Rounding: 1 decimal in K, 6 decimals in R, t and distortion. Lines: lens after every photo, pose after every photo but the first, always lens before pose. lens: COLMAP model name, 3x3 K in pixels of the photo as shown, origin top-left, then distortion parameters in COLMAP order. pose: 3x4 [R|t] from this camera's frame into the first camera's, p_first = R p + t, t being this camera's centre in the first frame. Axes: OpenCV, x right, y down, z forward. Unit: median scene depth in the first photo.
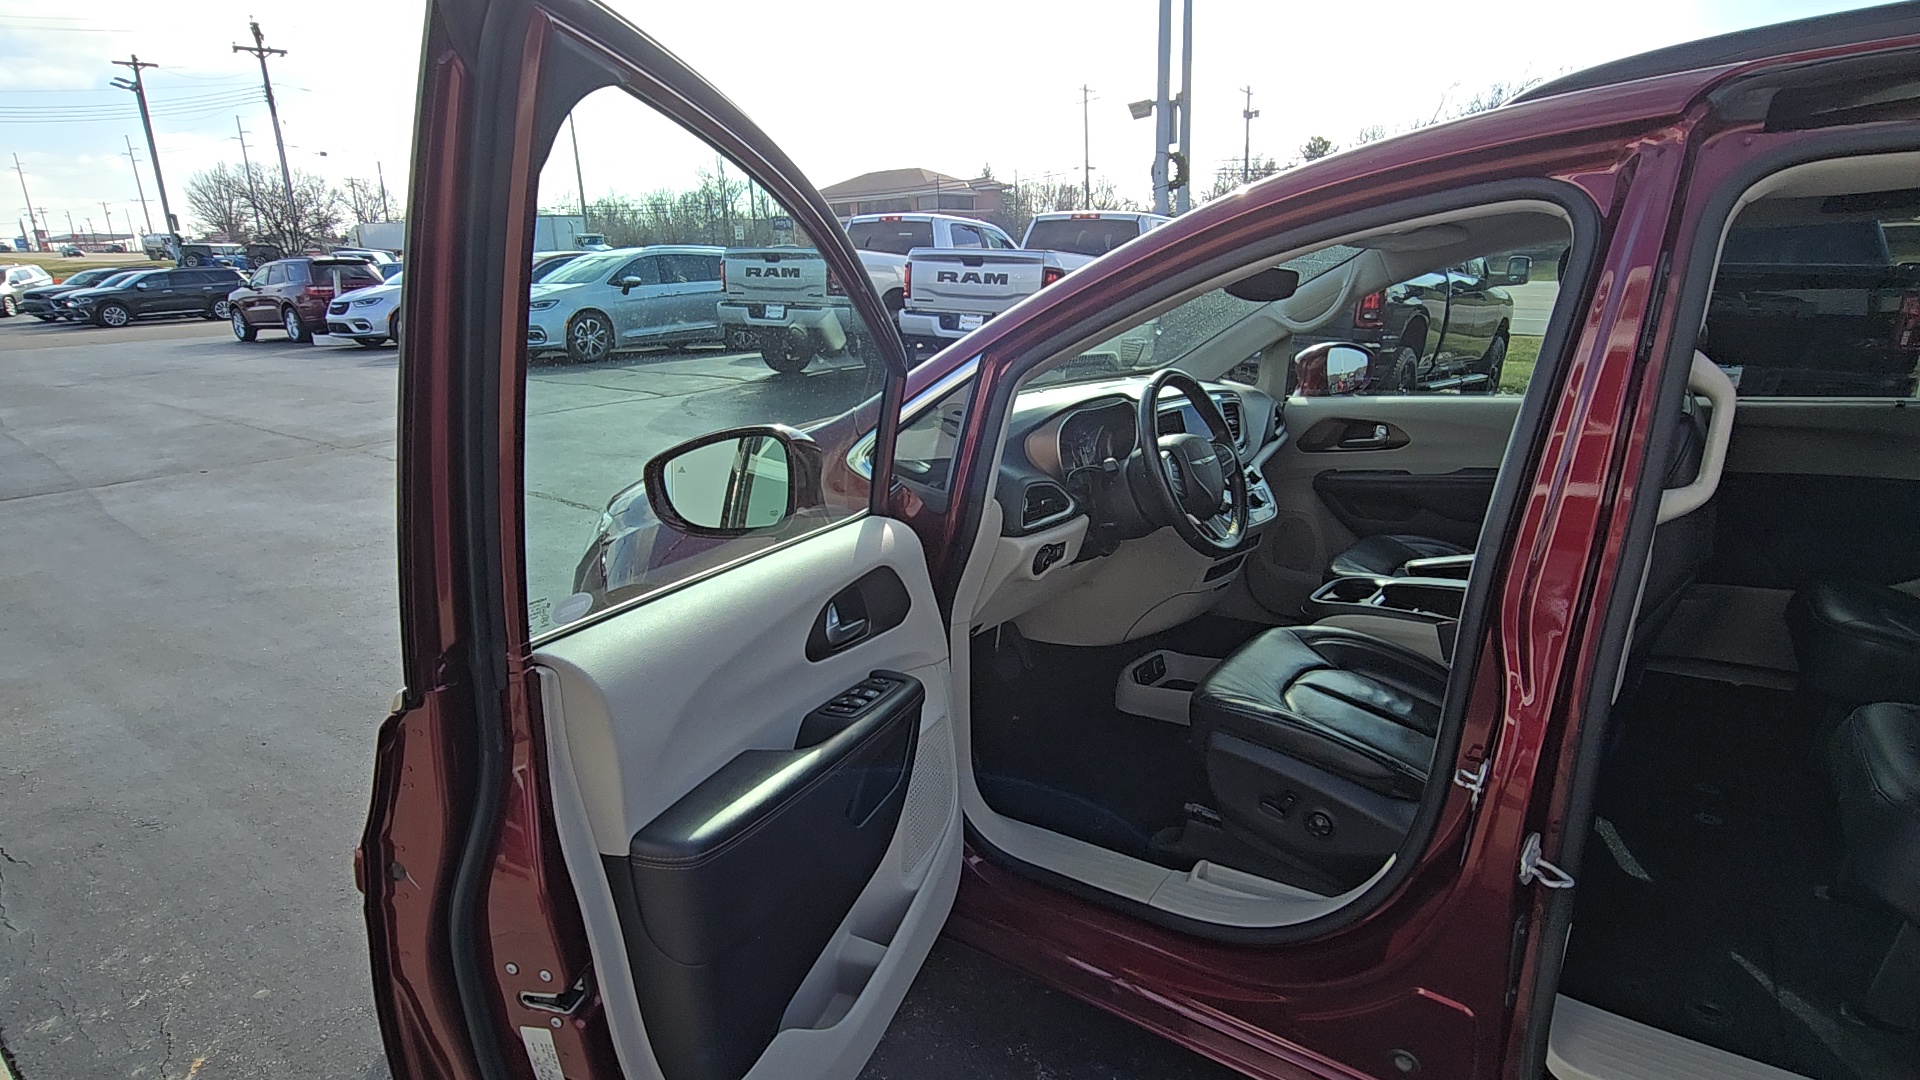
lens RADIAL K [[950.6, 0, 972.1], [0, 950.6, 545.9], [0, 0, 1]] dist [-0.000310, -0.000748]
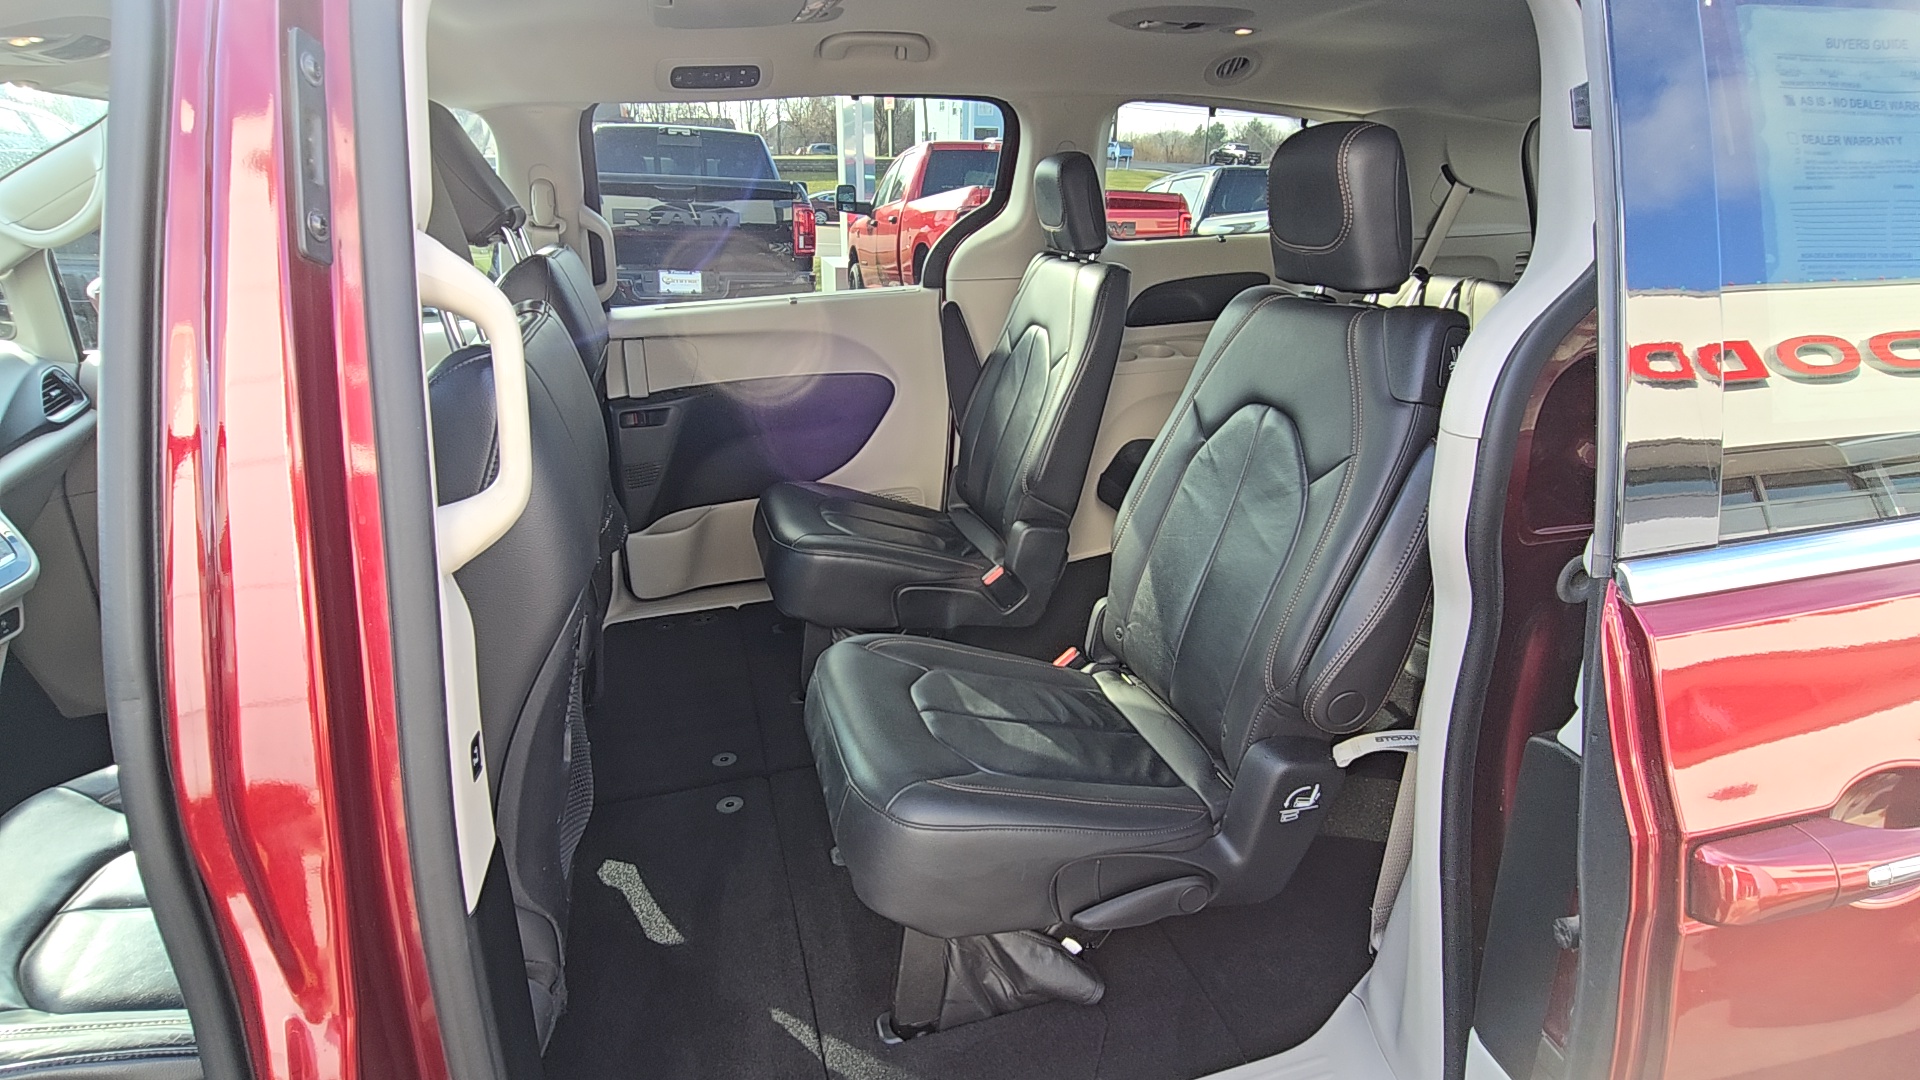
lens RADIAL K [[977.4, 0, 953.2], [0, 977.4, 548.1], [0, 0, 1]] dist [0.001679, -0.001195]
pose [[0.616882, -0.258486, 0.743399, 0.375638], [0.203593, 0.964790, 0.166522, -0.051851], [-0.760267, 0.048626, 0.647788, 0.327116]]
